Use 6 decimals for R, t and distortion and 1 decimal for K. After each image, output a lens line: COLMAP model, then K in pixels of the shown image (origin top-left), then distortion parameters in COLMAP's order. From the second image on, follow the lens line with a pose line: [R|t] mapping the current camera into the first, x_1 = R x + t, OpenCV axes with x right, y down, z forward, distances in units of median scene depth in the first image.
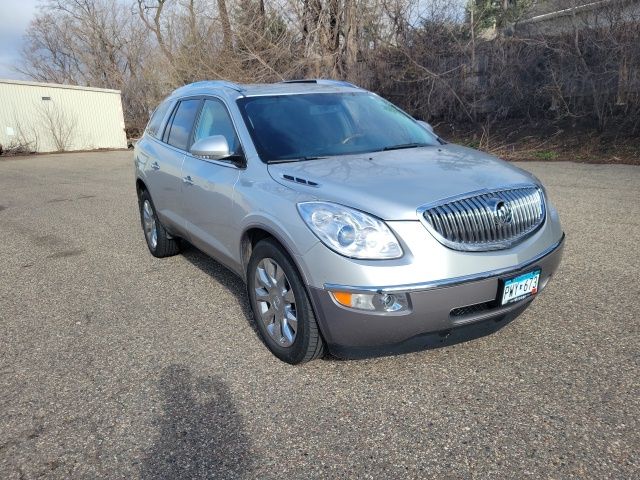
lens RADIAL K [[479.1, 0, 332.9], [0, 479.1, 239.1], [0, 0, 1]] dist [0.020054, -0.008438]
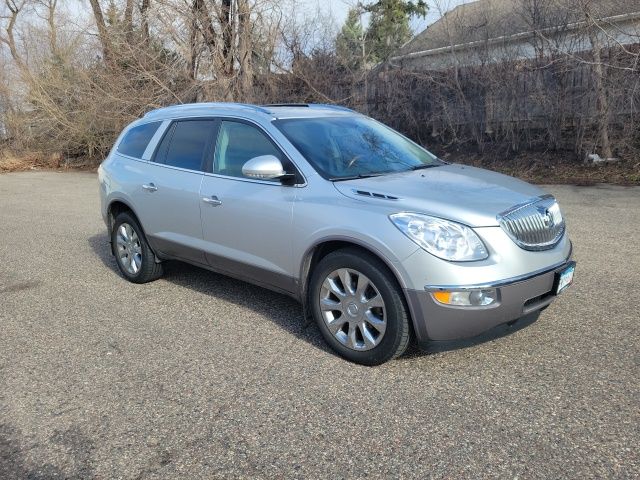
lens RADIAL K [[479.1, 0, 330.7], [0, 479.1, 237.6], [0, 0, 1]] dist [0.020054, -0.008438]
pose [[0.967984, -0.040027, 0.247800, -0.431786], [0.052191, 0.997723, -0.042712, 0.015363], [-0.245526, 0.054278, 0.967869, -0.032400]]
